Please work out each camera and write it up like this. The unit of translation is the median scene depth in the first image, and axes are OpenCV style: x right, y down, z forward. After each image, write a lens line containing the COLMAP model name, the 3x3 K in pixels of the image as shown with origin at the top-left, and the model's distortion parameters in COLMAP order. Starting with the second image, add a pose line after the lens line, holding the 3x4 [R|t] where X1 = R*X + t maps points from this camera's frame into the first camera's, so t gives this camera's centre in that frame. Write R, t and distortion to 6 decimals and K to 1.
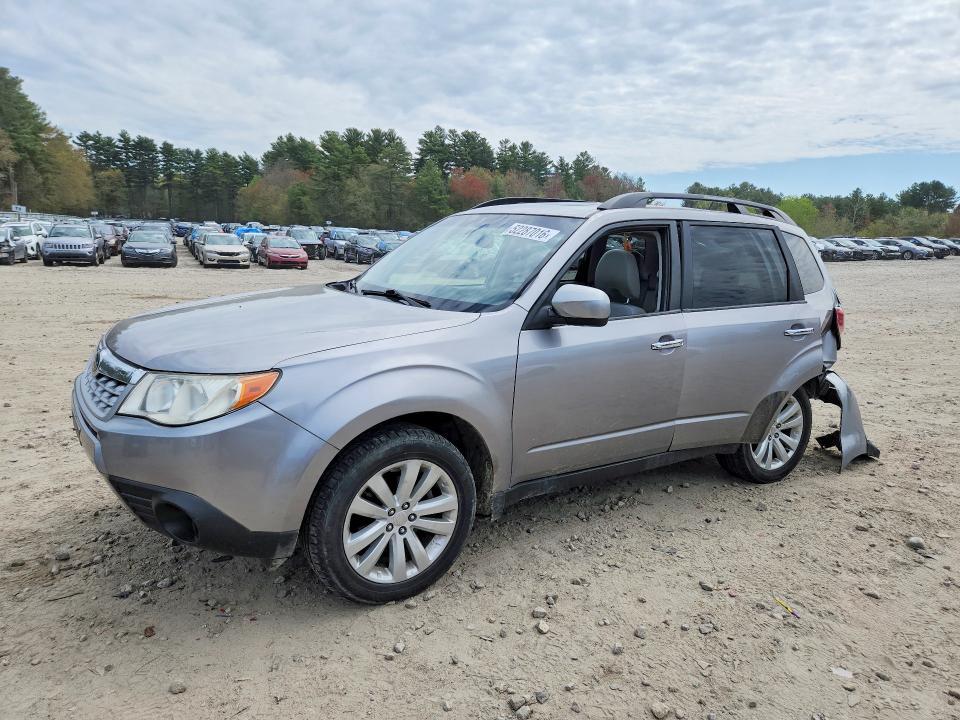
lens RADIAL K [[697.9, 0, 479.1], [0, 697.9, 359.3], [0, 0, 1]] dist [0.008369, -0.007343]
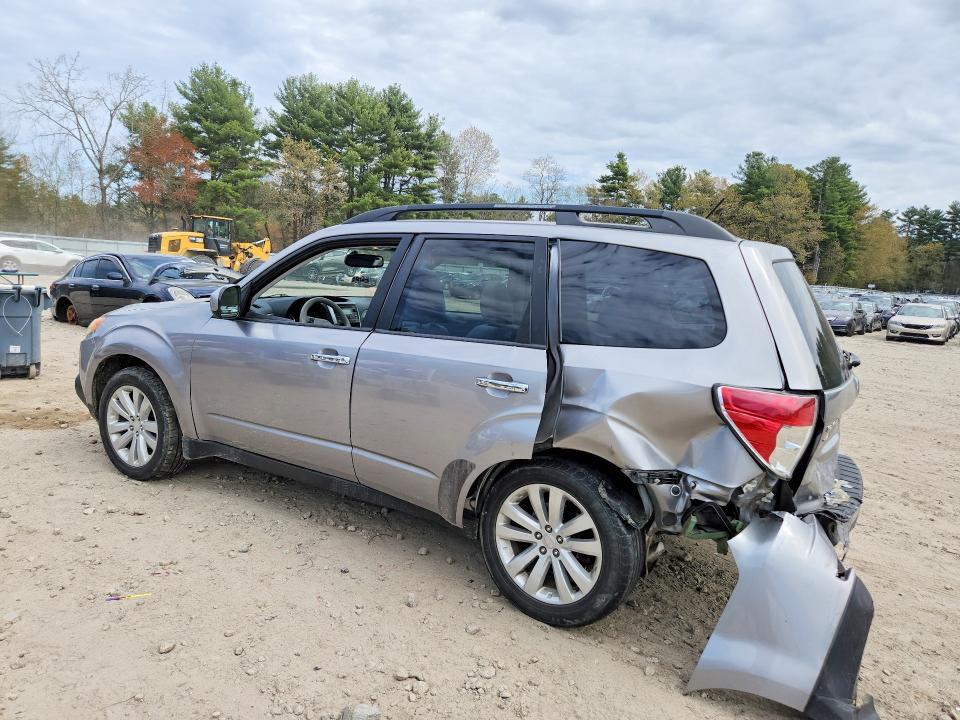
lens RADIAL K [[697.9, 0, 476.0], [0, 697.9, 358.1], [0, 0, 1]] dist [0.008369, -0.007343]
pose [[0.376431, 0.098780, -0.921164, 0.141661], [-0.204813, 0.978571, 0.021240, -0.009728], [0.903522, 0.180670, 0.388595, 0.092805]]
